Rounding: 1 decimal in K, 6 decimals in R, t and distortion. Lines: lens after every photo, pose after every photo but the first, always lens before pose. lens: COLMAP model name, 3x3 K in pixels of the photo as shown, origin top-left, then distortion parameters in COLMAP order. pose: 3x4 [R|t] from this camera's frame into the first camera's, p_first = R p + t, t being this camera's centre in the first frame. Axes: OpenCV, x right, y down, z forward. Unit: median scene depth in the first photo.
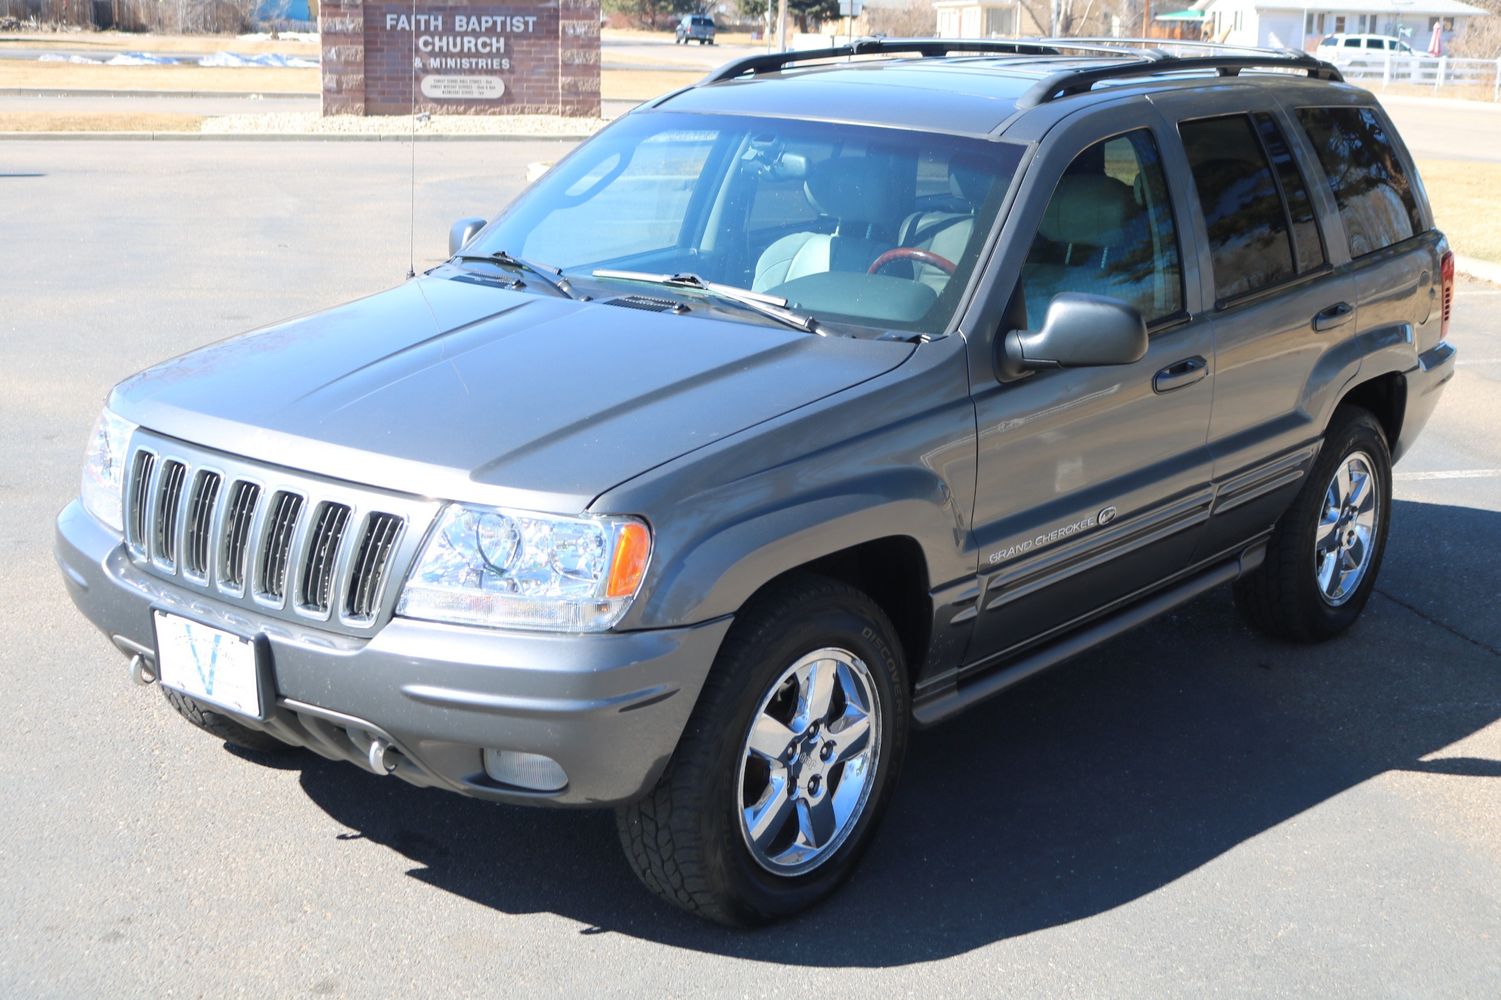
lens RADIAL K [[2276.2, 0, 748.0], [0, 2276.2, 504.7], [0, 0, 1]] dist [-0.028611, 0.000000]
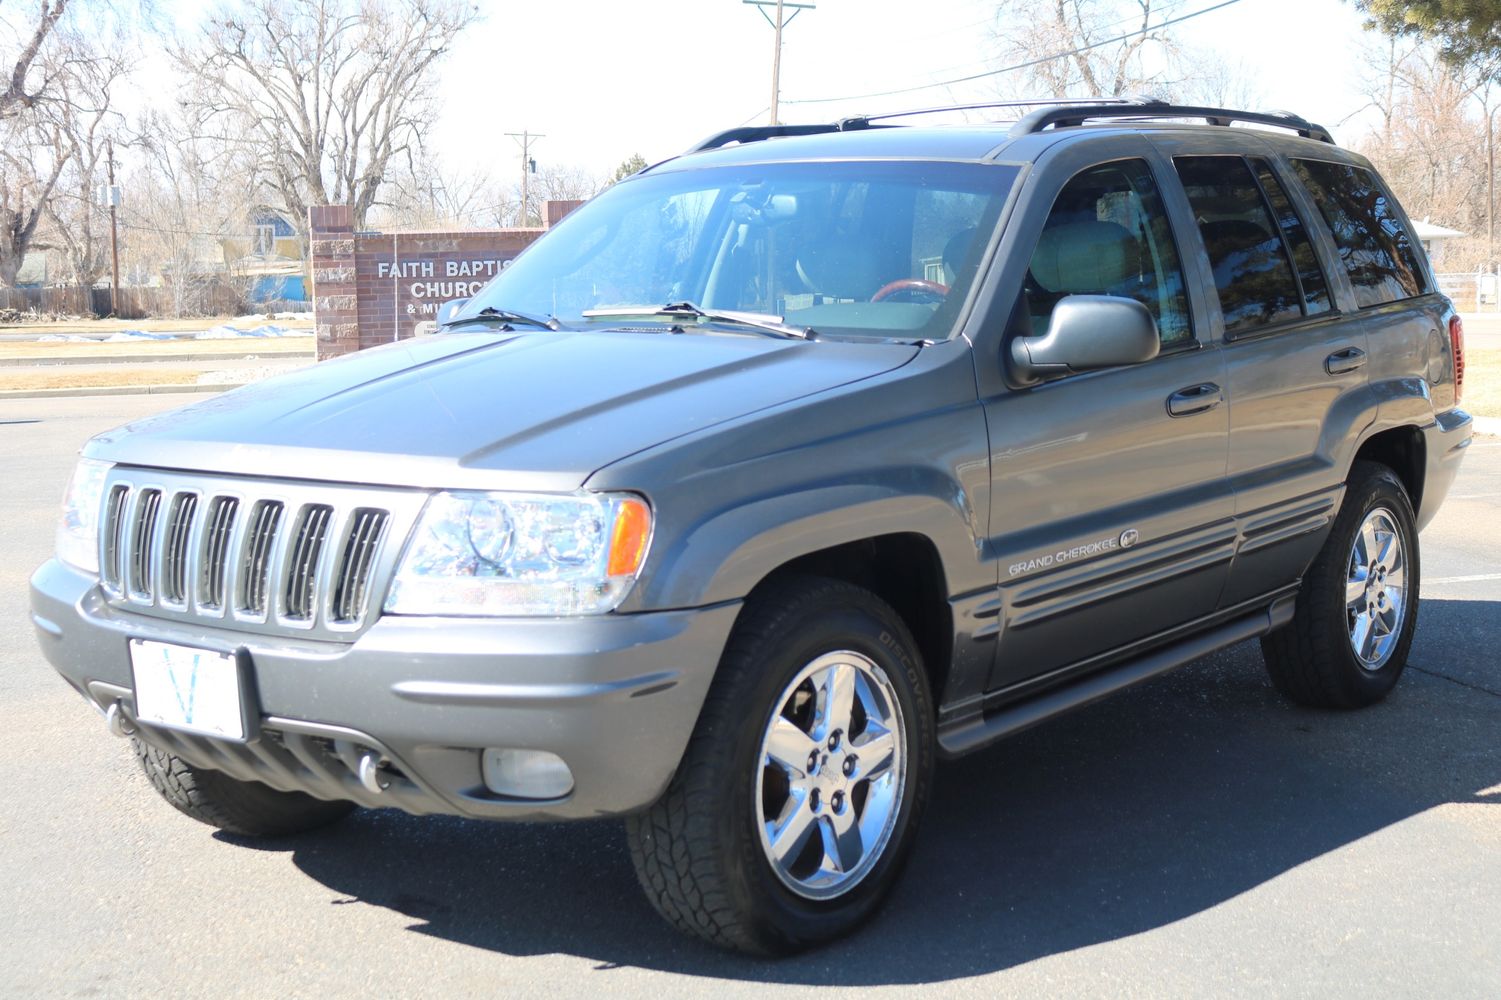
lens RADIAL K [[2276.2, 0, 749.6], [0, 2276.2, 466.2], [0, 0, 1]] dist [-0.028611, 0.000000]
pose [[0.998873, -0.047411, 0.002229, -0.002613], [0.047283, 0.989870, -0.133874, 0.107659], [0.004141, 0.133828, 0.990996, 0.052502]]
